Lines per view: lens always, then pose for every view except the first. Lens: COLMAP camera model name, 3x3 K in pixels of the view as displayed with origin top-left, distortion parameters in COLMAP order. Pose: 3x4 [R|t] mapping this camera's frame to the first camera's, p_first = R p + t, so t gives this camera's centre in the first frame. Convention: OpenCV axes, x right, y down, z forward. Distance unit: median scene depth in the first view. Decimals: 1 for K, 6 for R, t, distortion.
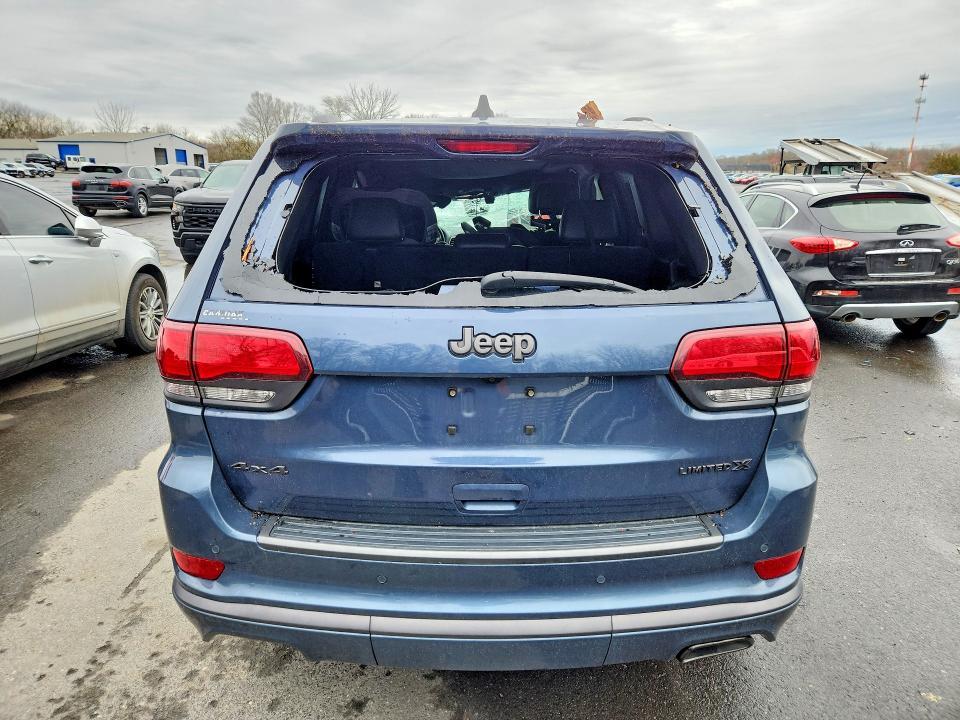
lens RADIAL K [[649.1, 0, 480.0], [0, 649.1, 360.0], [0, 0, 1]] dist [0.053652, -0.043613]
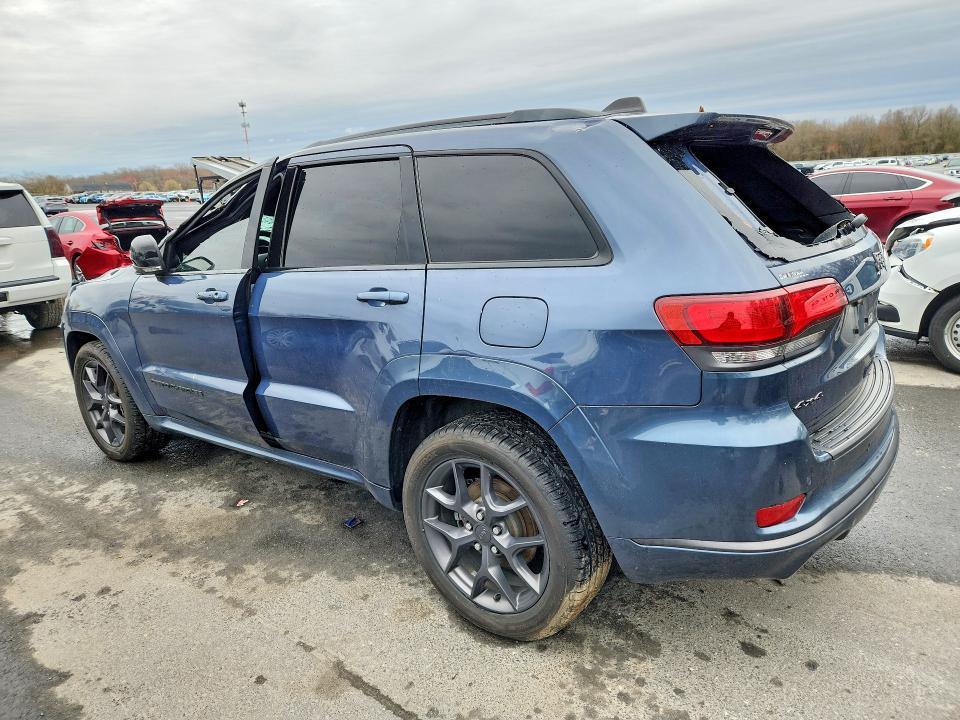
lens RADIAL K [[649.1, 0, 480.0], [0, 649.1, 360.0], [0, 0, 1]] dist [0.053652, -0.043613]
pose [[0.612619, -0.238157, 0.753644, -0.113519], [0.258756, 0.961409, 0.093475, -0.011888], [-0.746822, 0.137746, 0.650602, 0.047774]]
